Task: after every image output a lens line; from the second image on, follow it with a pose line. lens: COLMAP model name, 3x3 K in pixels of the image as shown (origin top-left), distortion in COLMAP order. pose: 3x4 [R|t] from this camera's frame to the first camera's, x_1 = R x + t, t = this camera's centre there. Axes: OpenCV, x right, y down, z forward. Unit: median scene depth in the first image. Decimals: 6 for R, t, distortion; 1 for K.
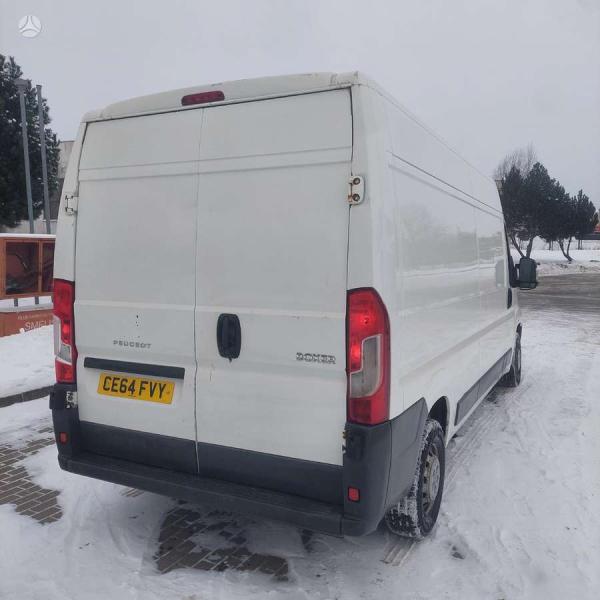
lens RADIAL K [[571.5, 0, 298.9], [0, 571.5, 299.7], [0, 0, 1]] dist [0.129987, -0.170222]
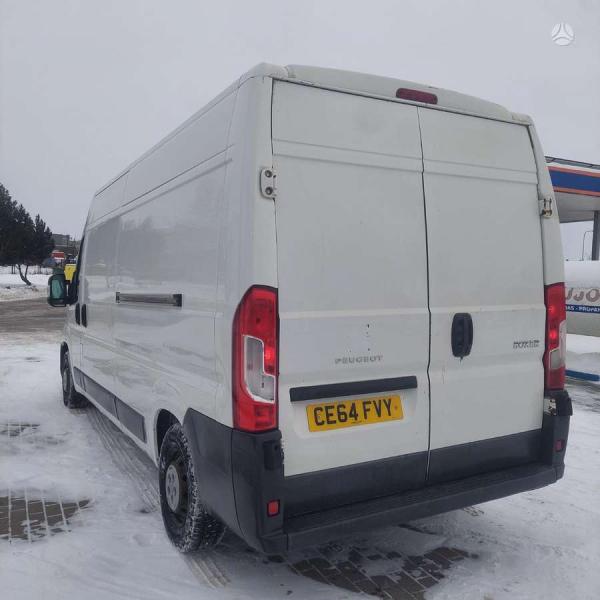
lens RADIAL K [[571.5, 0, 298.9], [0, 571.5, 299.7], [0, 0, 1]] dist [0.129987, -0.170222]
pose [[0.549234, -0.030328, 0.835118, -1.030884], [0.067934, 0.997654, -0.008447, -0.009314], [-0.832903, 0.061372, 0.550005, 0.604940]]
